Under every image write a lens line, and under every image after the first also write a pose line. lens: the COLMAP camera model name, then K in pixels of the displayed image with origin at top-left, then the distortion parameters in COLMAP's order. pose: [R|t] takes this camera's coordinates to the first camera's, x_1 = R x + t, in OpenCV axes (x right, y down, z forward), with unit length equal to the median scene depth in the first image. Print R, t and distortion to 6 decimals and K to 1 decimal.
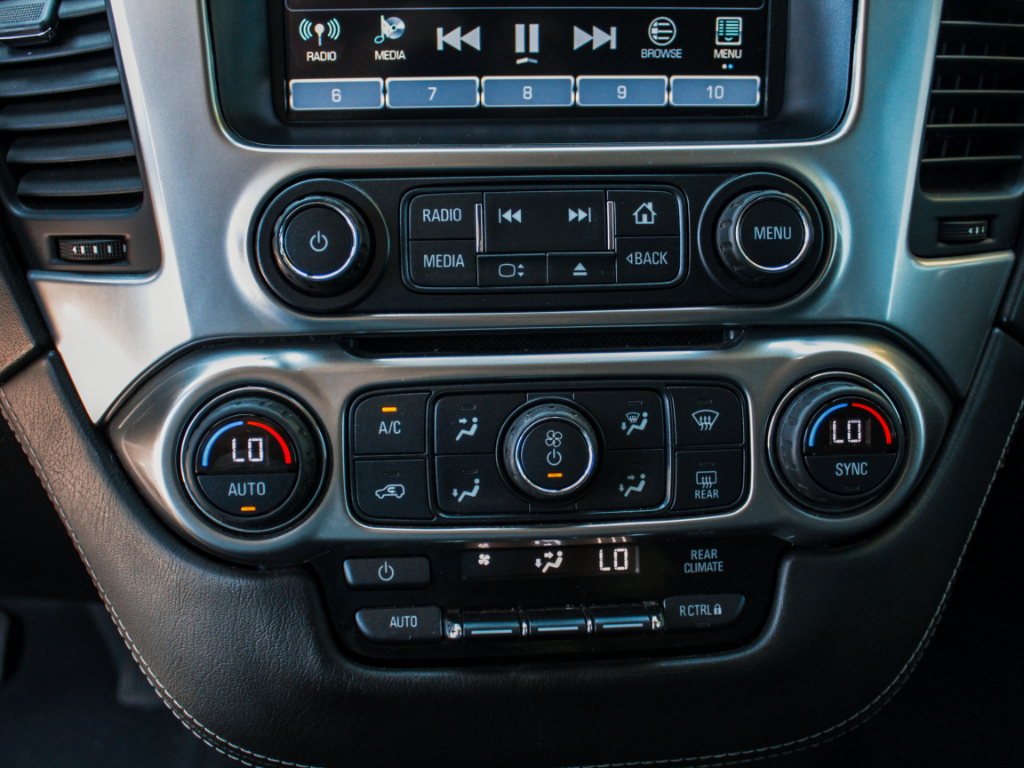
lens RADIAL K [[658.5, 0, 508.4], [0, 658.5, 387.5], [0, 0, 1]] dist [0.004403, 0.000092]
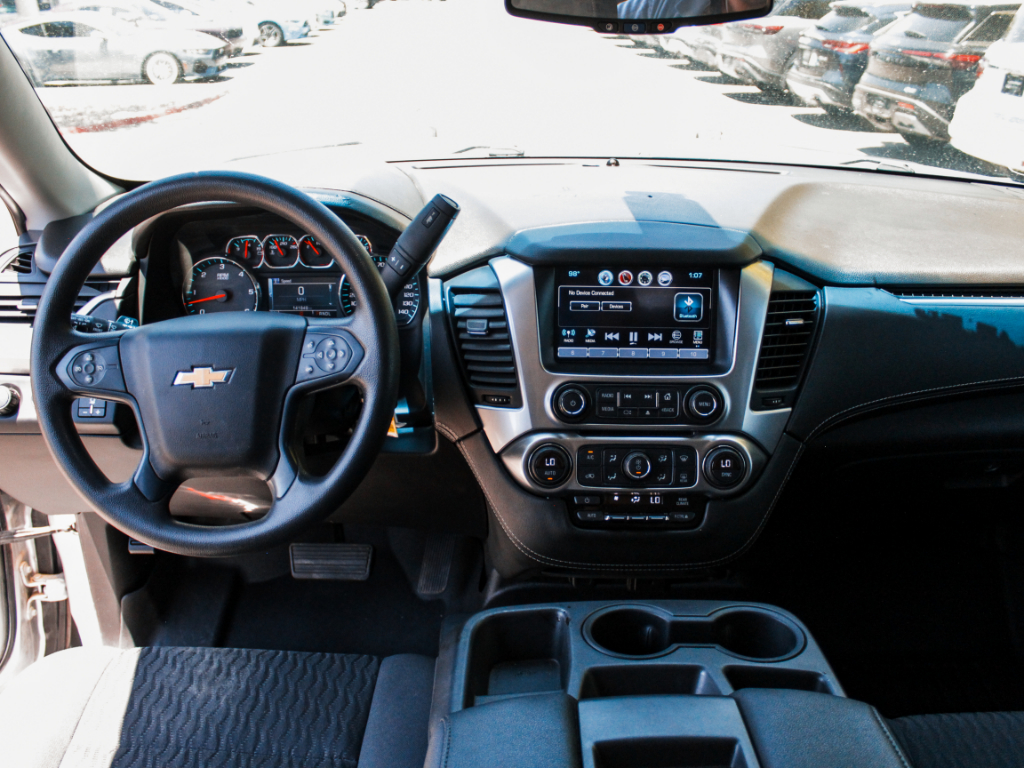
lens RADIAL K [[928.6, 0, 510.6], [0, 928.6, 389.0], [0, 0, 1]] dist [-0.119221, 0.055509]
pose [[0.997685, 0.035217, -0.058173, -0.311034], [-0.038638, 0.997524, -0.058769, 0.006033], [0.055960, 0.060880, 0.996575, -3.659744]]
